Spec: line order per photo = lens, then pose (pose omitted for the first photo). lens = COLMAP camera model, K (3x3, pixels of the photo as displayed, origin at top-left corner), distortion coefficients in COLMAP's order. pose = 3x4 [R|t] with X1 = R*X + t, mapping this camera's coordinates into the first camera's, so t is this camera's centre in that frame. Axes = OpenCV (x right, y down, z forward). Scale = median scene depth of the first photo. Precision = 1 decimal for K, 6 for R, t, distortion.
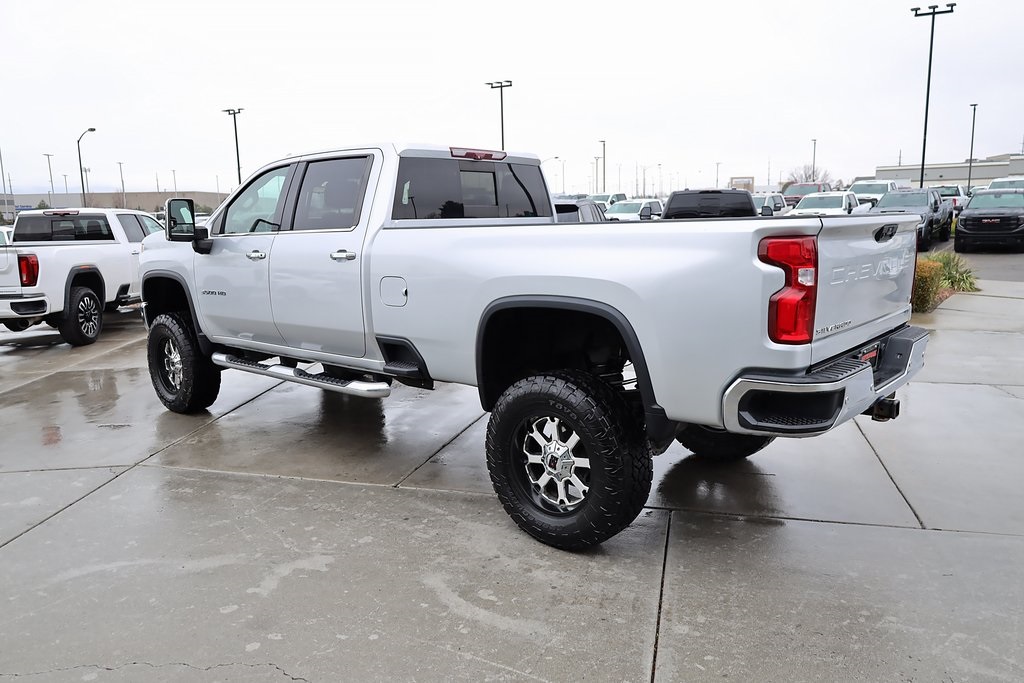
lens RADIAL K [[739.6, 0, 512.0], [0, 739.6, 345.5], [0, 0, 1]] dist [-0.006017, -0.000691]
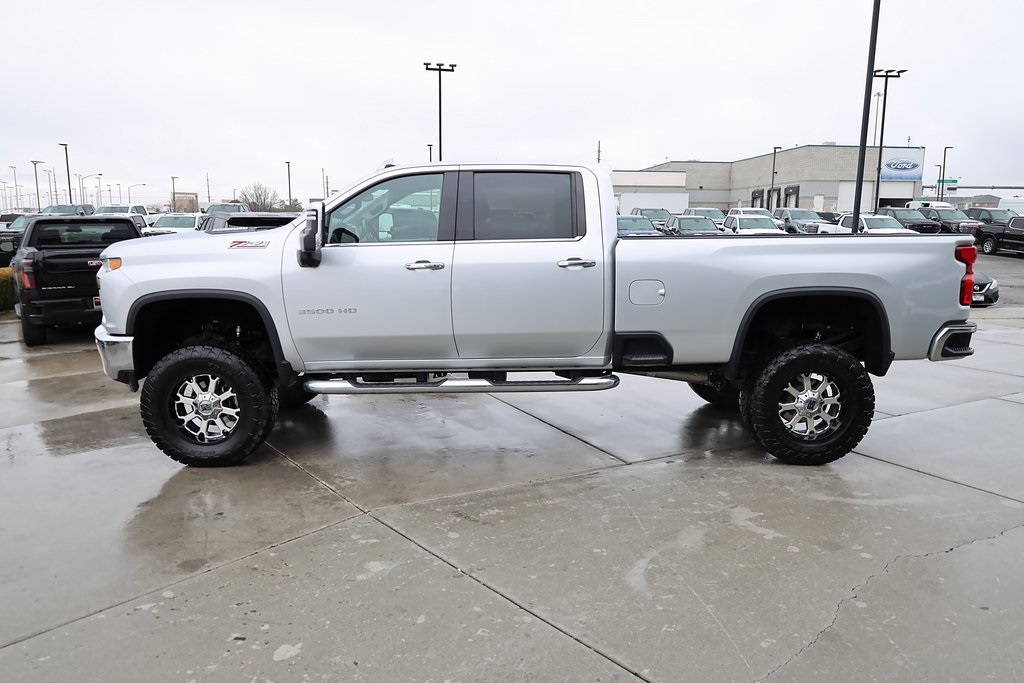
lens RADIAL K [[721.5, 0, 515.6], [0, 721.5, 343.5], [0, 0, 1]] dist [-0.011153, 0.000489]
pose [[0.739182, -0.088129, 0.667715, -0.972755], [0.102292, 0.994591, 0.018033, -0.031148], [-0.665693, 0.054972, 0.744198, 0.265401]]
